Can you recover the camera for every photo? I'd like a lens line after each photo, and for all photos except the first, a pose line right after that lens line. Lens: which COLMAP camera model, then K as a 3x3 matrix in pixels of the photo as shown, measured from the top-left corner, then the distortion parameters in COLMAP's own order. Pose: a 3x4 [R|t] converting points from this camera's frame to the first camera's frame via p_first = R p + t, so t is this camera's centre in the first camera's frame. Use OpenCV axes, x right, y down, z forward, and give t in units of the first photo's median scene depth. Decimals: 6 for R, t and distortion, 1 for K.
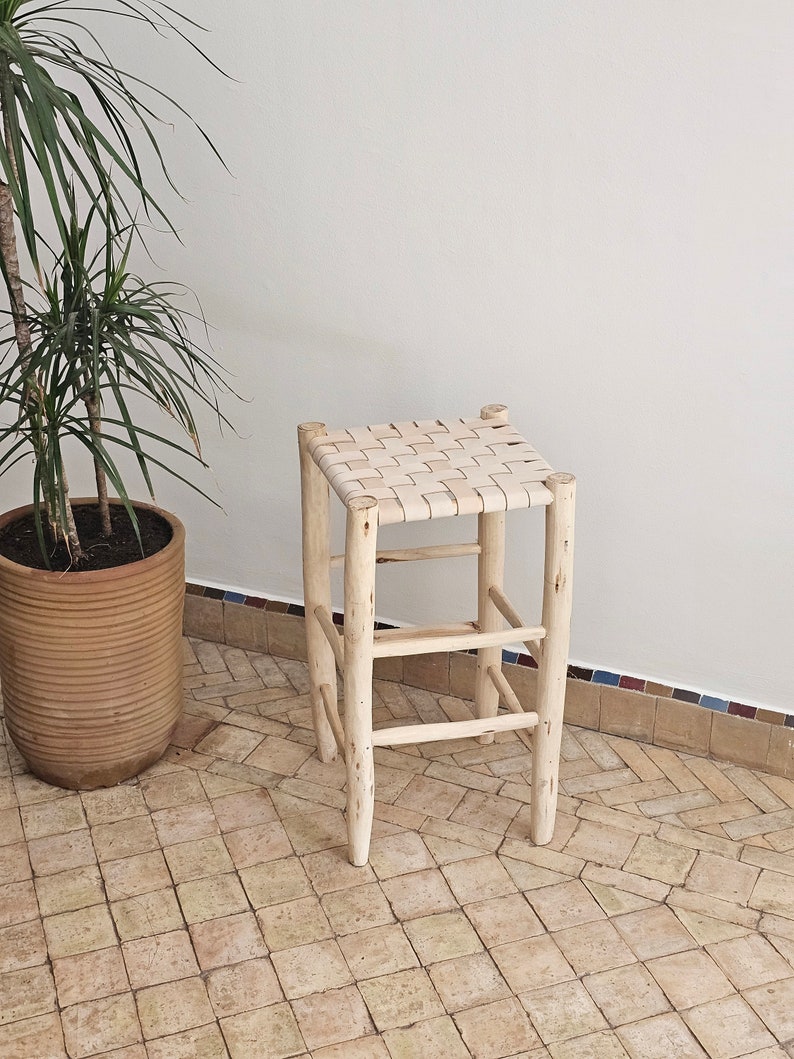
lens RADIAL K [[1385.9, 0, 398.7], [0, 1385.9, 546.6], [0, 0, 1]] dist [0.137703, -0.285689]
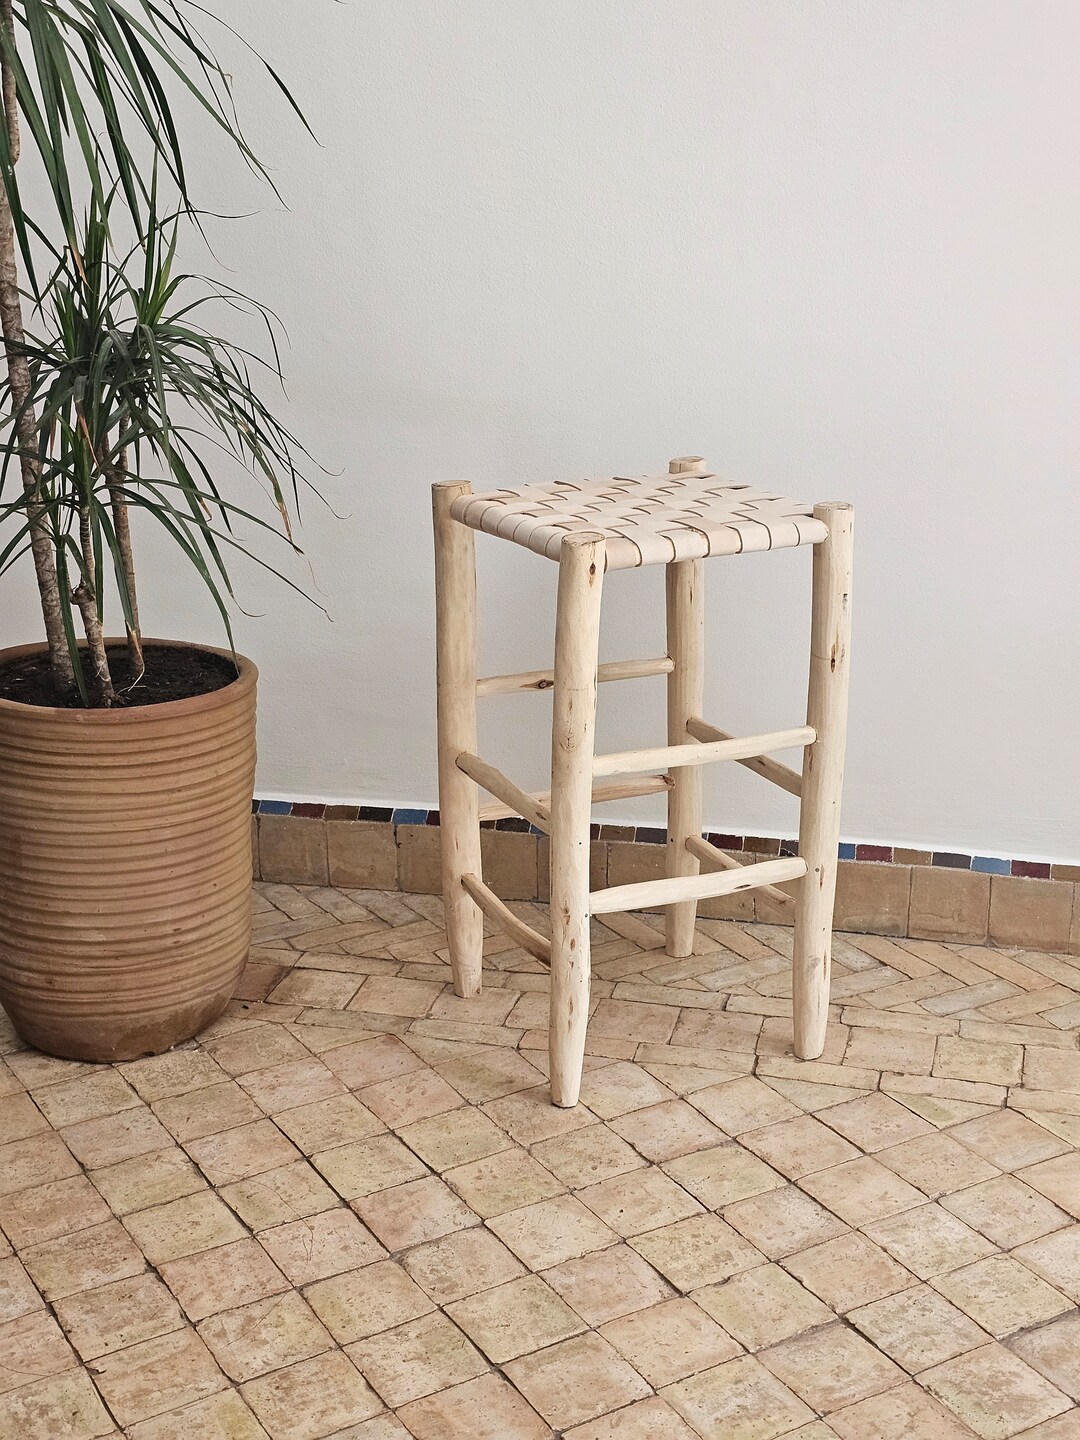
lens RADIAL K [[1890.9, 0, 540.0], [0, 1890.9, 720.0], [0, 0, 1]] dist [0.138084, -0.294873]
pose [[0.981891, -0.060870, 0.179402, -0.197267], [0.084069, 0.988628, -0.124686, 0.155415], [-0.169773, 0.137510, 0.975842, 0.063575]]
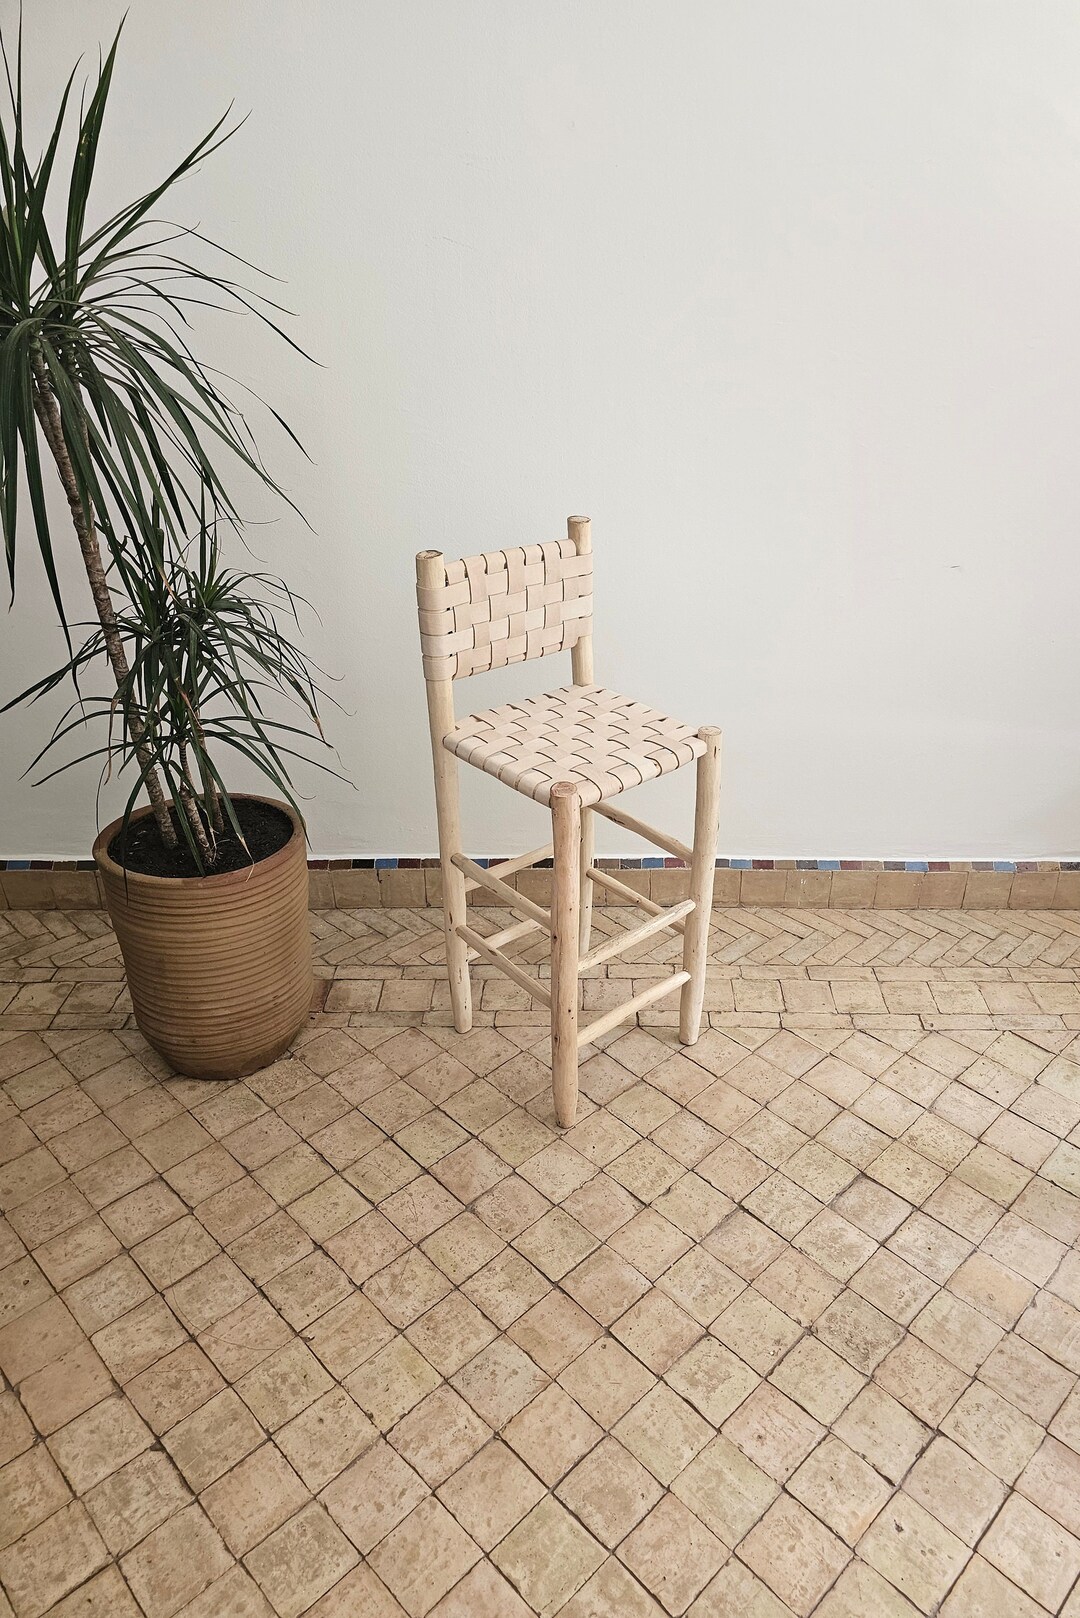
lens RADIAL K [[1071.2, 0, 588.7], [0, 1071.2, 822.4], [0, 0, 1]] dist [0.088078, -0.110999]
pose [[0.903339, -0.199370, 0.379776, -0.283289], [0.174577, 0.979651, 0.099032, -0.048517], [-0.391792, -0.023159, 0.919762, 0.181421]]
